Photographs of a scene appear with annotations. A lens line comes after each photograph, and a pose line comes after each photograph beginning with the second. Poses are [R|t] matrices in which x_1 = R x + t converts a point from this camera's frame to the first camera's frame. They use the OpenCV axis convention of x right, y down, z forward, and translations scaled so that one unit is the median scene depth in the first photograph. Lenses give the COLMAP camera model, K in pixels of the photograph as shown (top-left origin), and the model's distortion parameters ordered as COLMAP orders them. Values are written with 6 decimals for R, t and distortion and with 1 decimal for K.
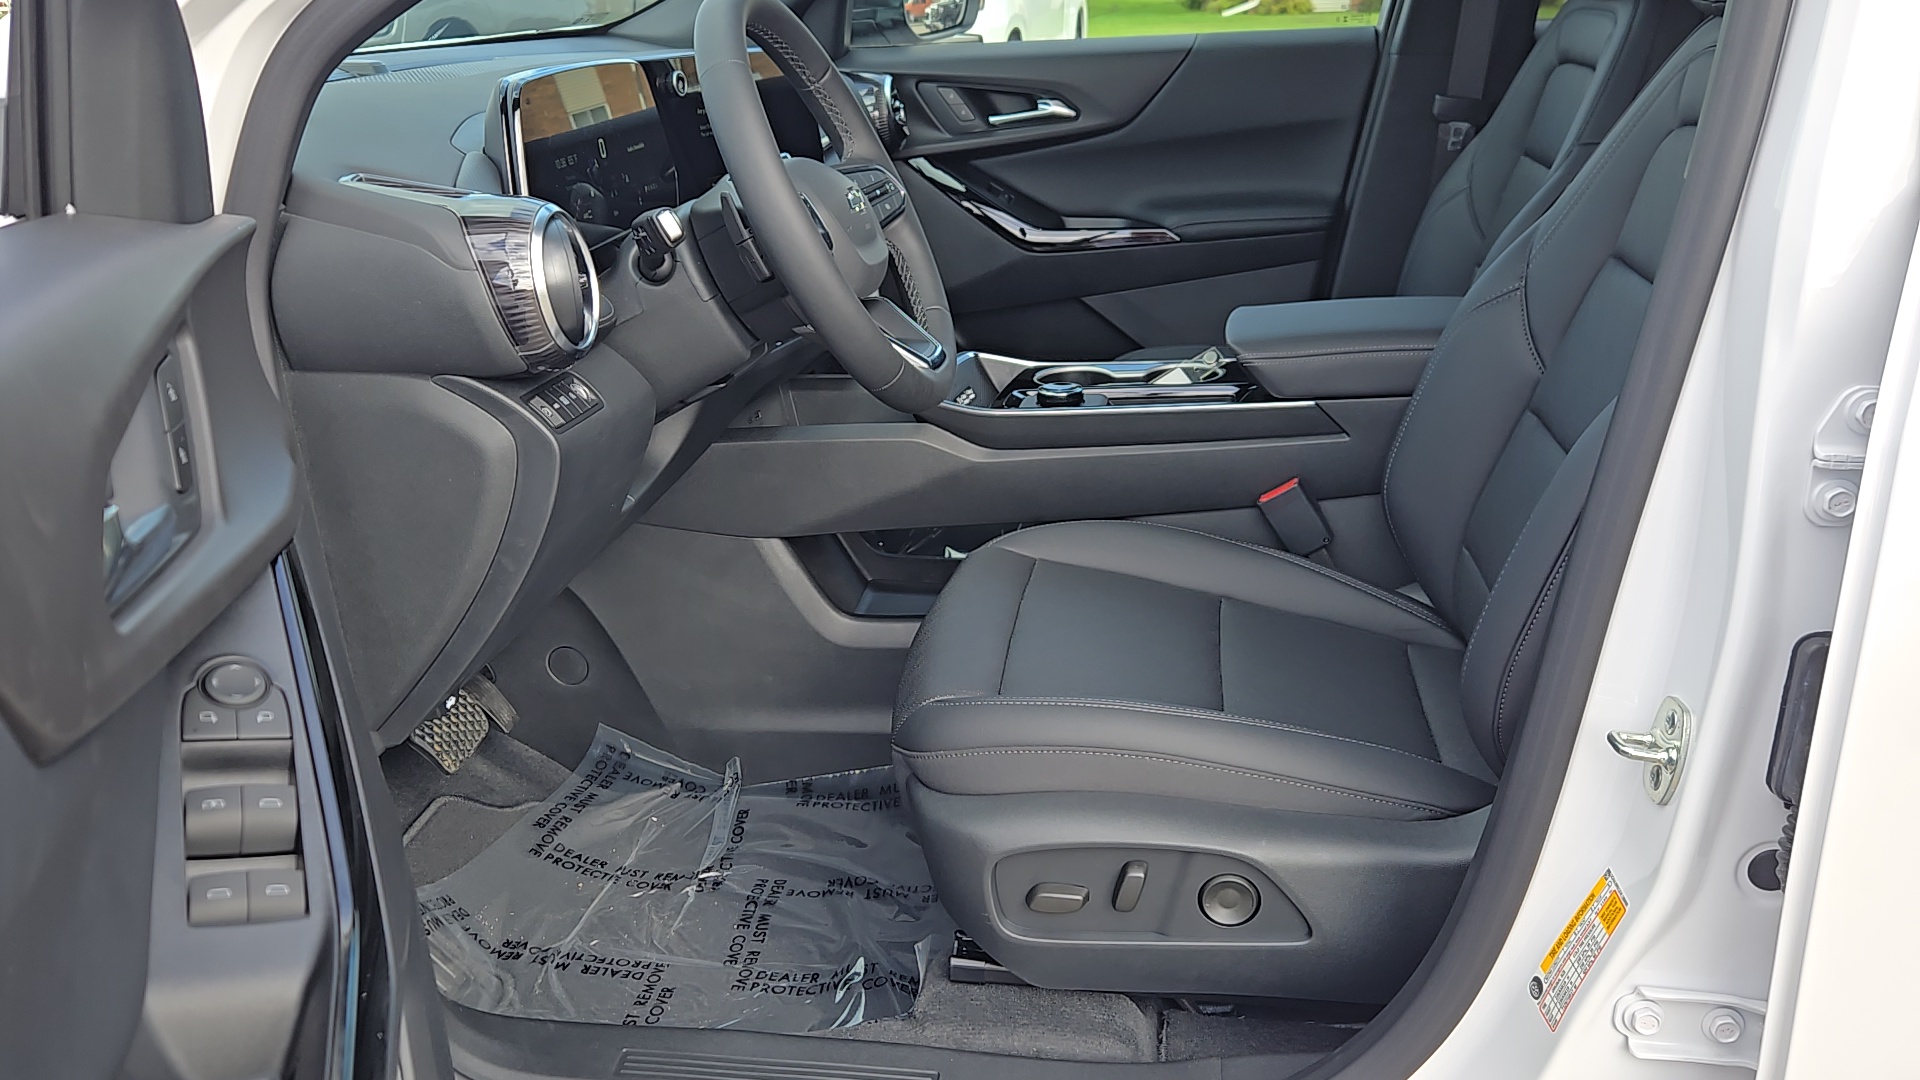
lens RADIAL K [[1607.7, 0, 951.3], [0, 1607.7, 557.2], [0, 0, 1]] dist [0.005463, 0.000671]
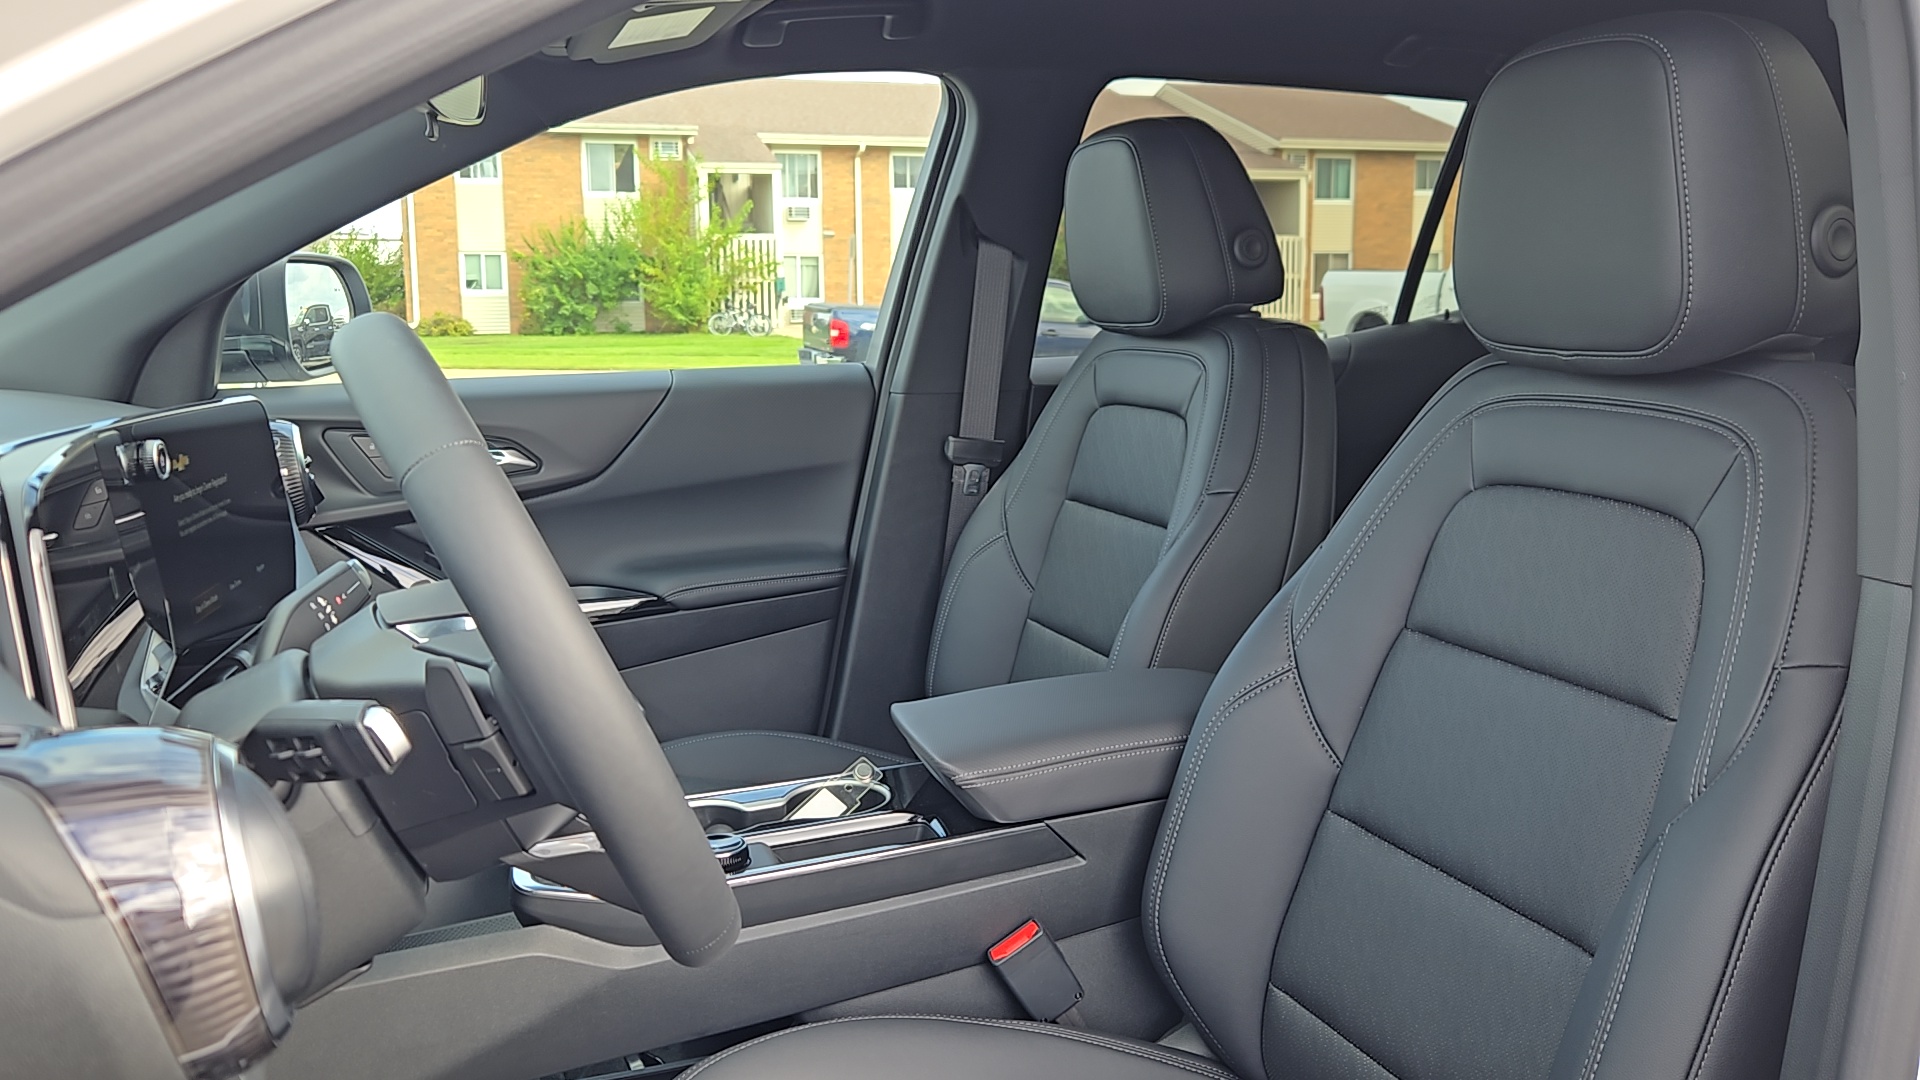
lens RADIAL K [[1607.7, 0, 957.3], [0, 1607.7, 541.2], [0, 0, 1]] dist [0.005463, 0.000671]
pose [[0.872073, -0.049259, 0.486891, -0.181157], [0.144545, 0.976459, -0.160108, -0.104204], [-0.467542, 0.210003, 0.858664, 0.286263]]
